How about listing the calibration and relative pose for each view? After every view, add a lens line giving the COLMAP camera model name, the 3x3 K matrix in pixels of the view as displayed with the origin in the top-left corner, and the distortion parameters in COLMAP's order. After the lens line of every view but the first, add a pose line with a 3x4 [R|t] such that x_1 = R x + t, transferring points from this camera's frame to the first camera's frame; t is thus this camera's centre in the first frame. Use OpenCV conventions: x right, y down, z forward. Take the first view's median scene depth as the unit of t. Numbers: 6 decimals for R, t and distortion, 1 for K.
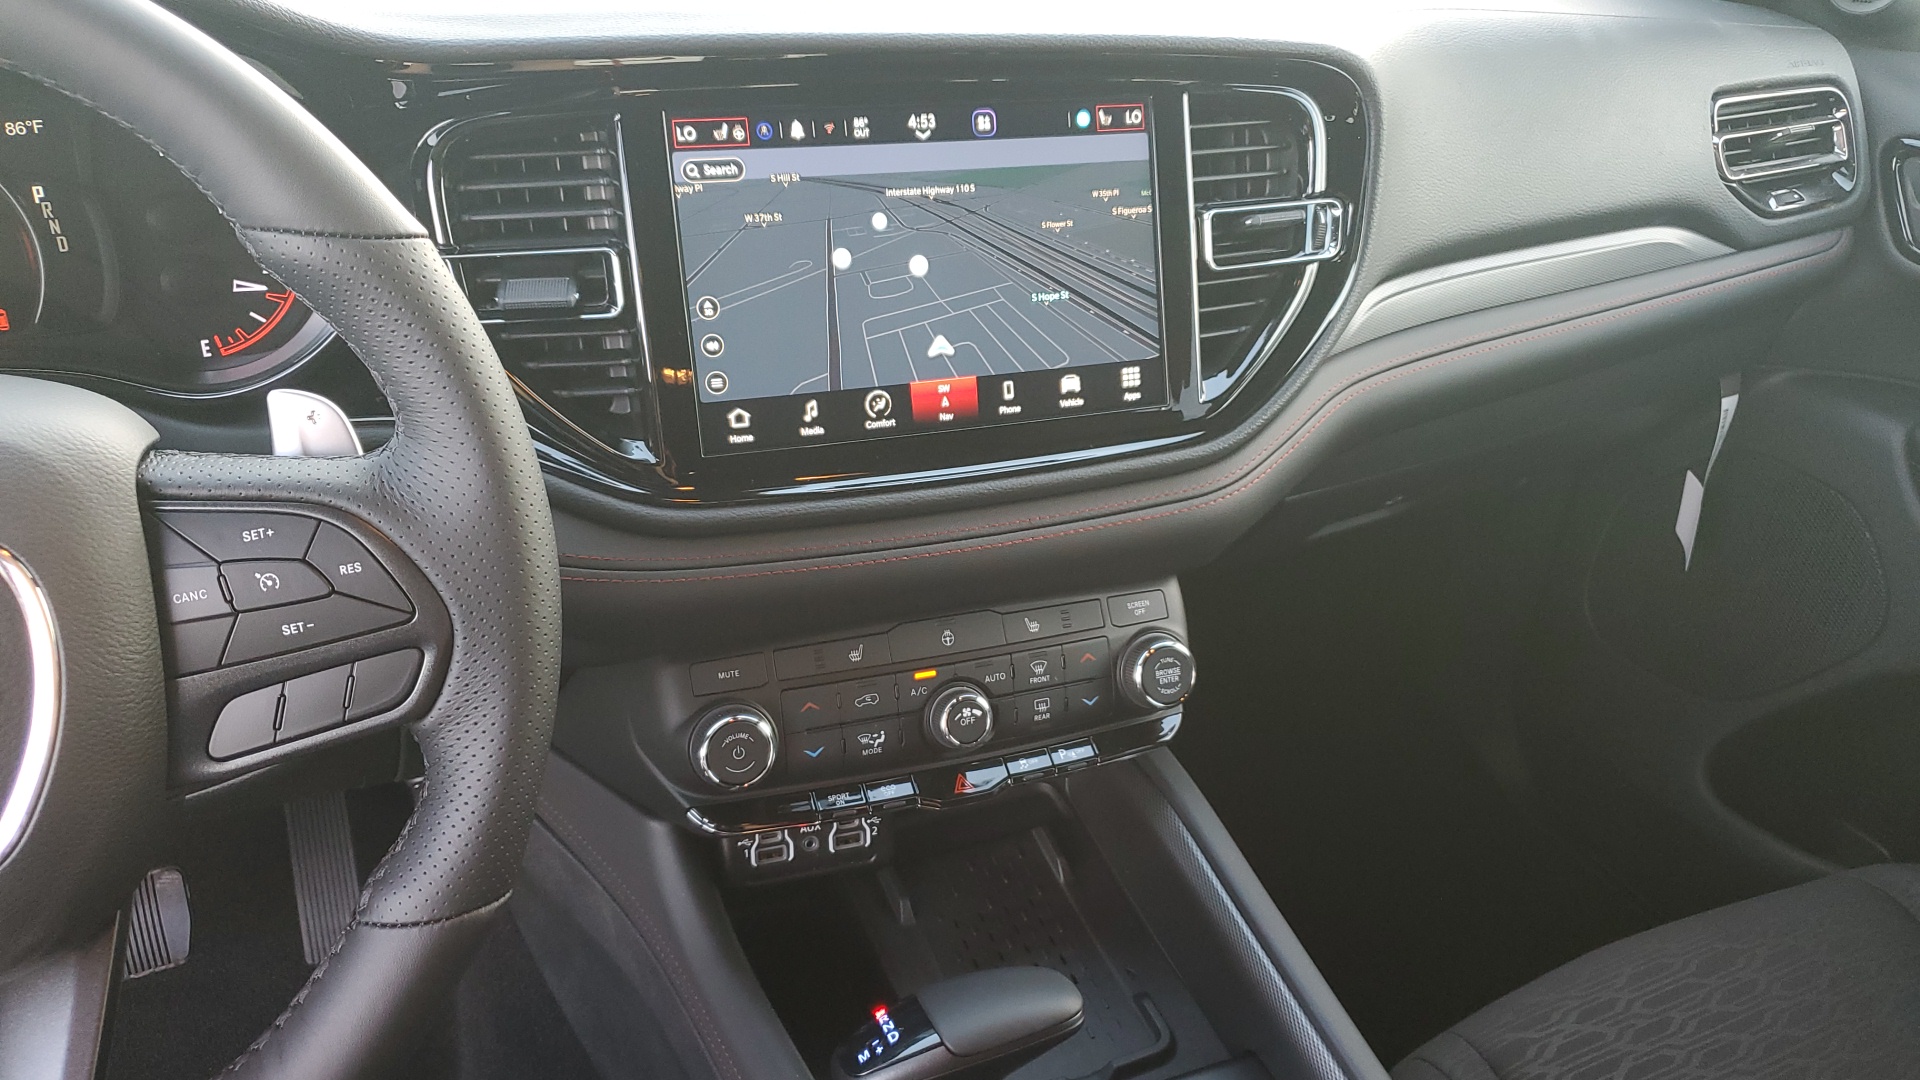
lens RADIAL K [[1516.6, 0, 966.6], [0, 1516.6, 548.7], [0, 0, 1]] dist [0.042562, -0.062455]
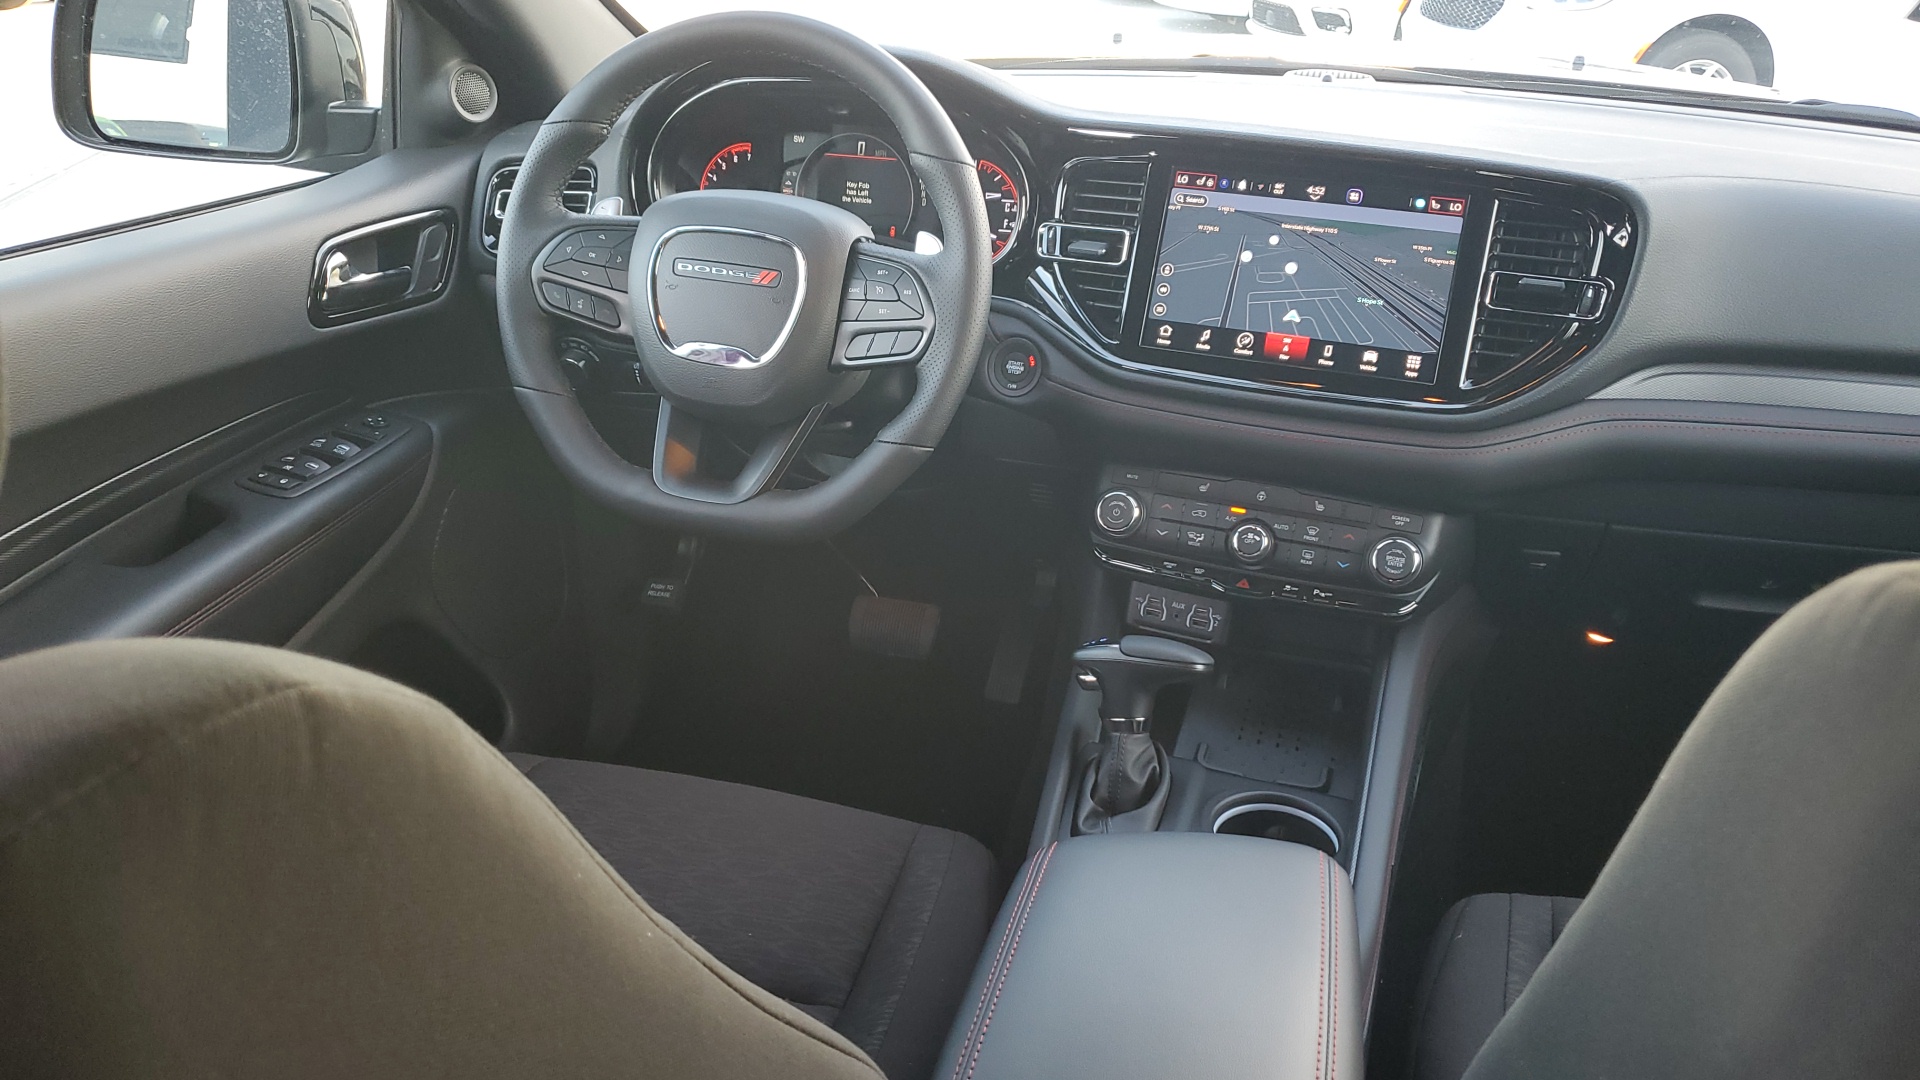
lens RADIAL K [[1516.6, 0, 925.6], [0, 1516.6, 579.6], [0, 0, 1]] dist [0.042562, -0.062455]
pose [[0.733658, 0.255914, -0.629487, 0.857975], [-0.329896, 0.944017, -0.000705, 0.291891], [0.594066, 0.208182, 0.777011, -0.538356]]
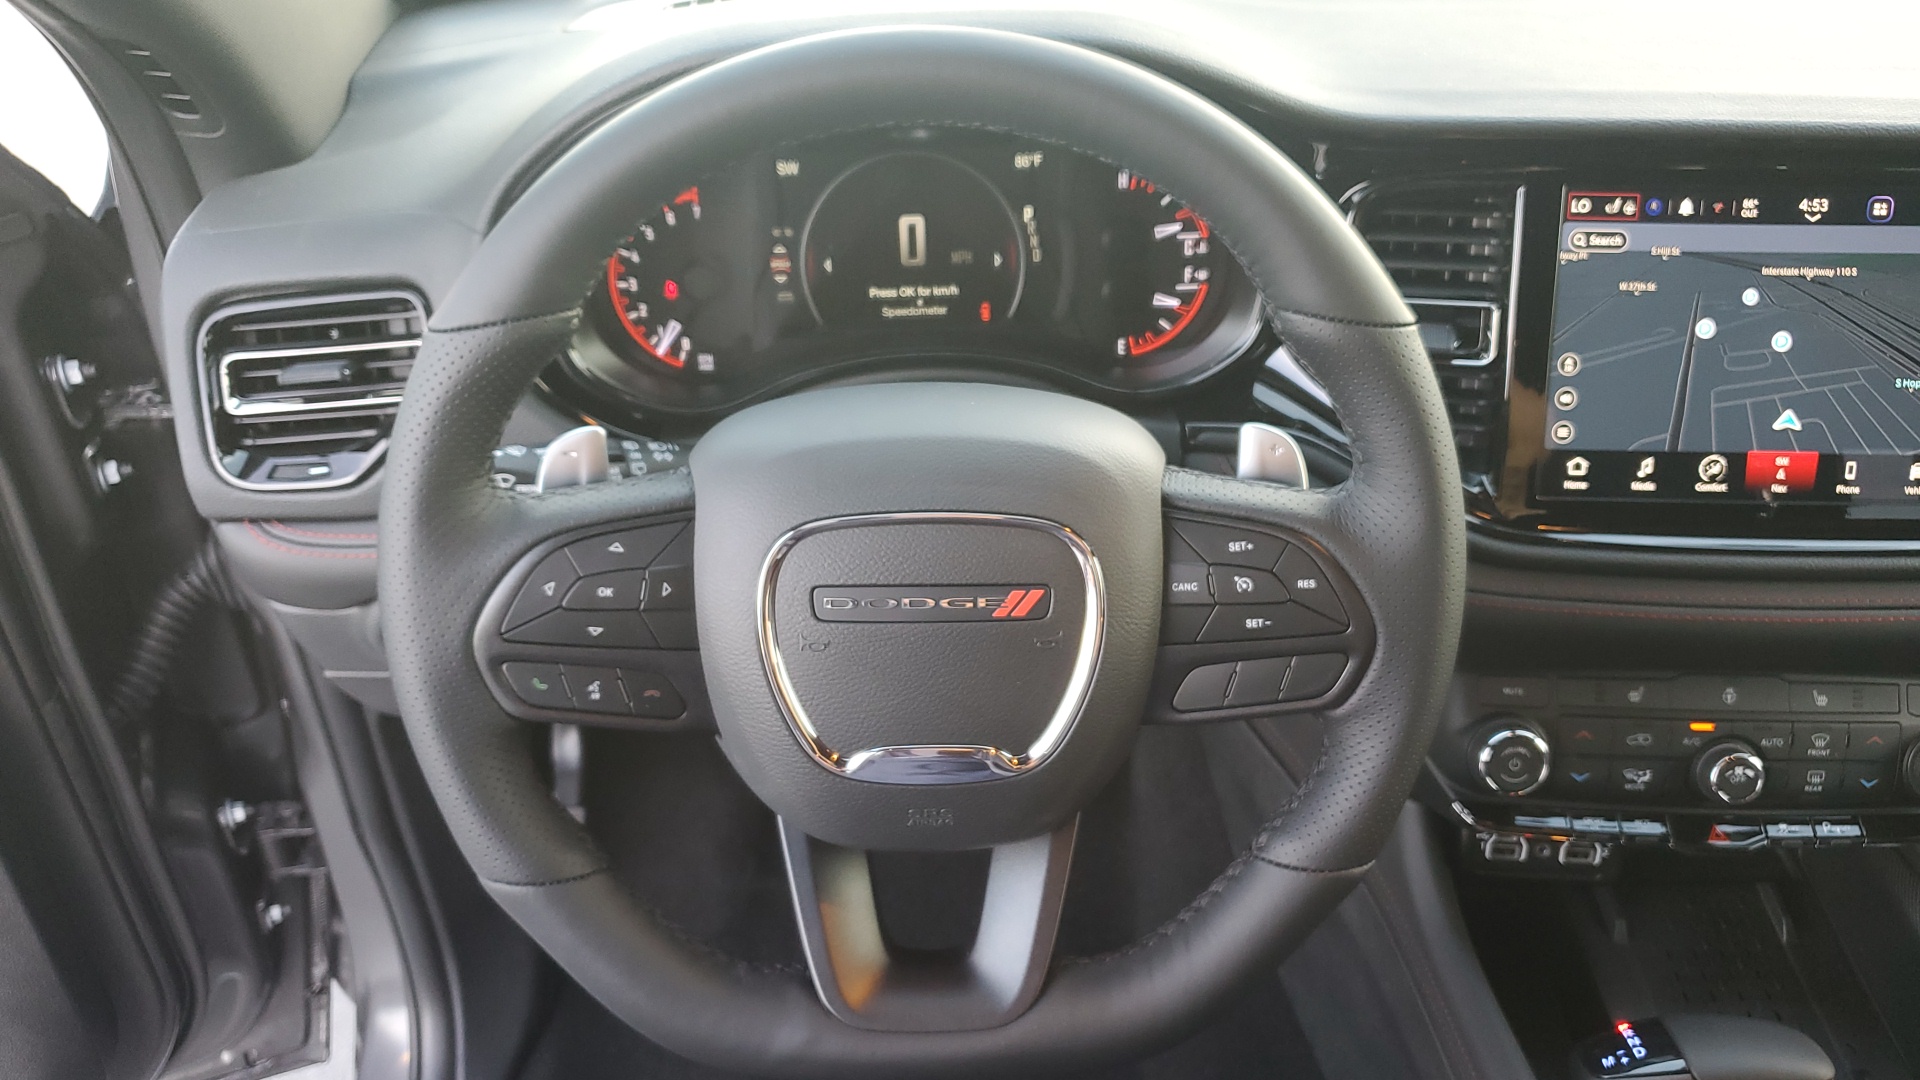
lens RADIAL K [[1516.6, 0, 973.0], [0, 1516.6, 565.0], [0, 0, 1]] dist [0.042562, -0.062455]
pose [[0.920672, 0.170036, -0.351355, -0.148112], [-0.147574, 0.984951, 0.089968, -0.049765], [0.361365, -0.030980, 0.931910, -0.174521]]
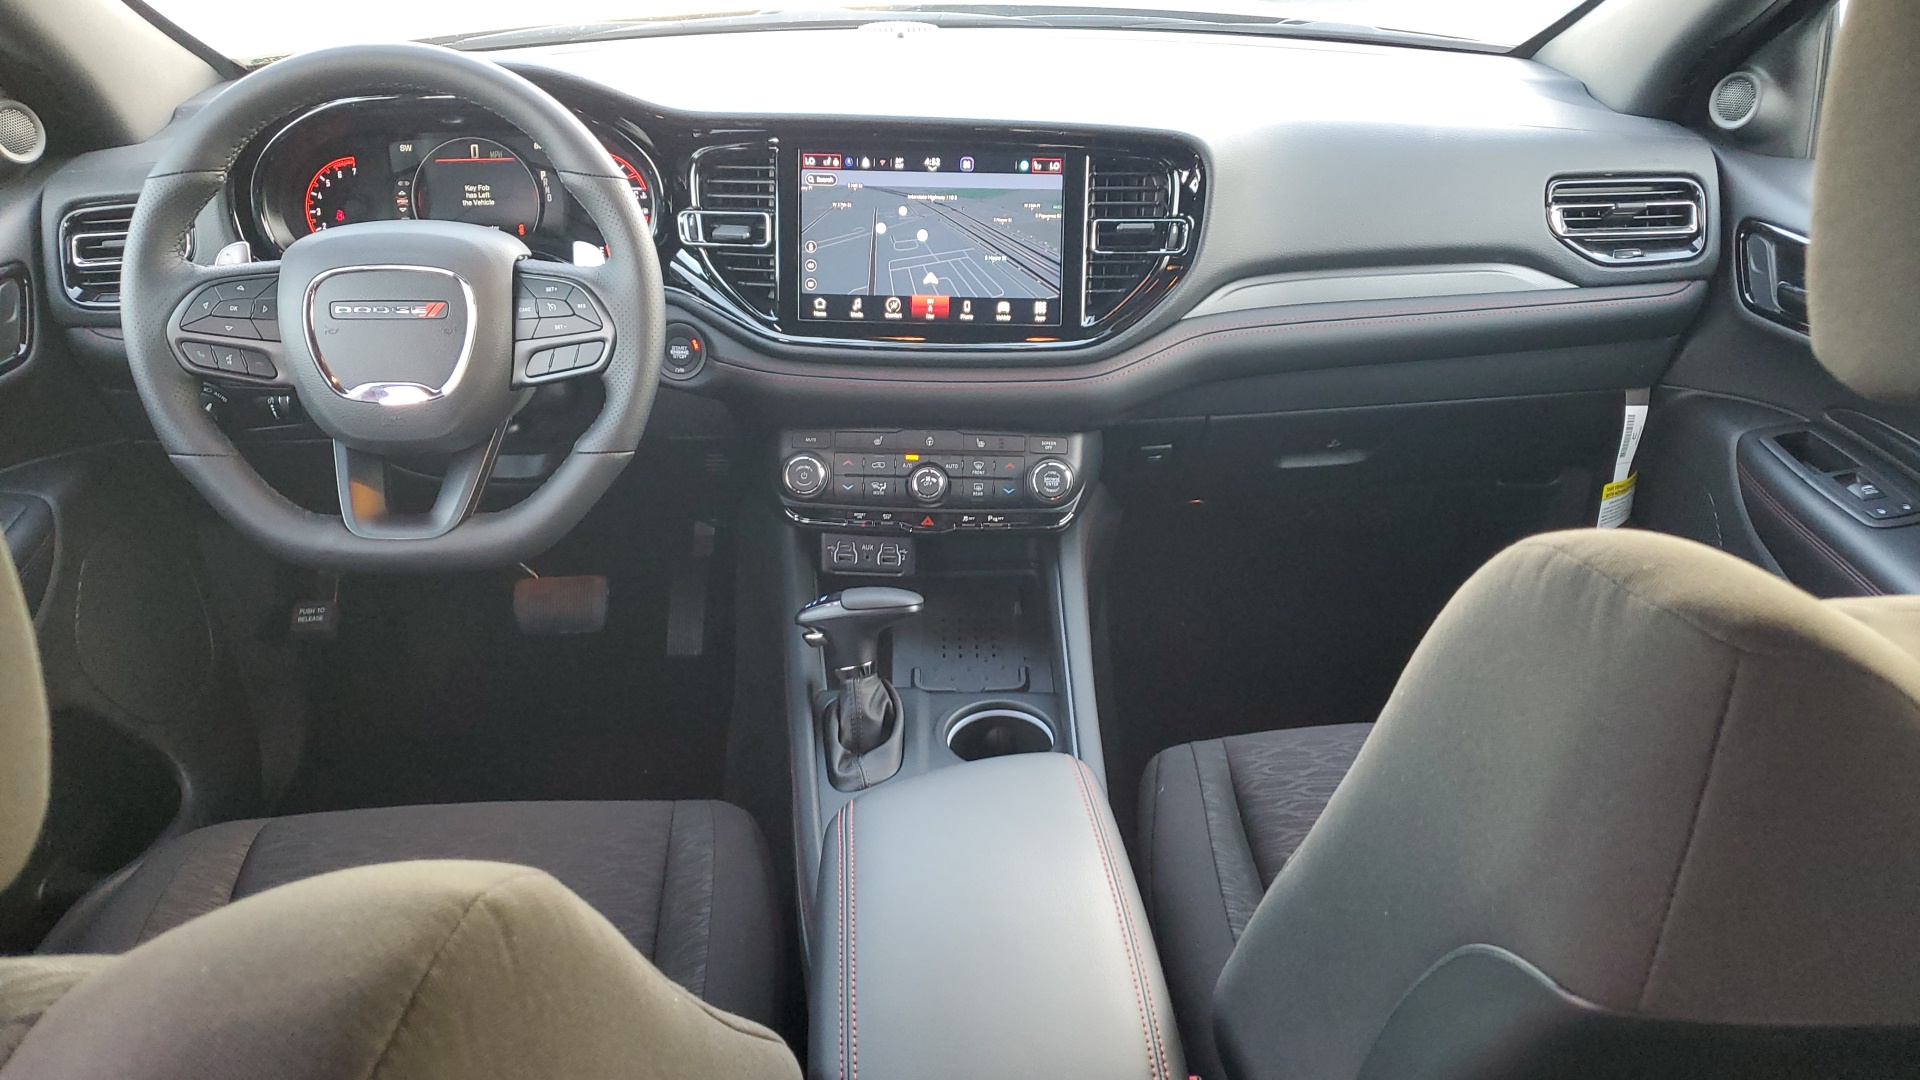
lens RADIAL K [[1516.6, 0, 974.4], [0, 1516.6, 557.5], [0, 0, 1]] dist [0.042562, -0.062455]
pose [[0.923973, 0.134766, -0.357928, 0.778210], [-0.151594, 0.988256, -0.019235, 0.245899], [0.351132, 0.072032, 0.933551, -0.751334]]
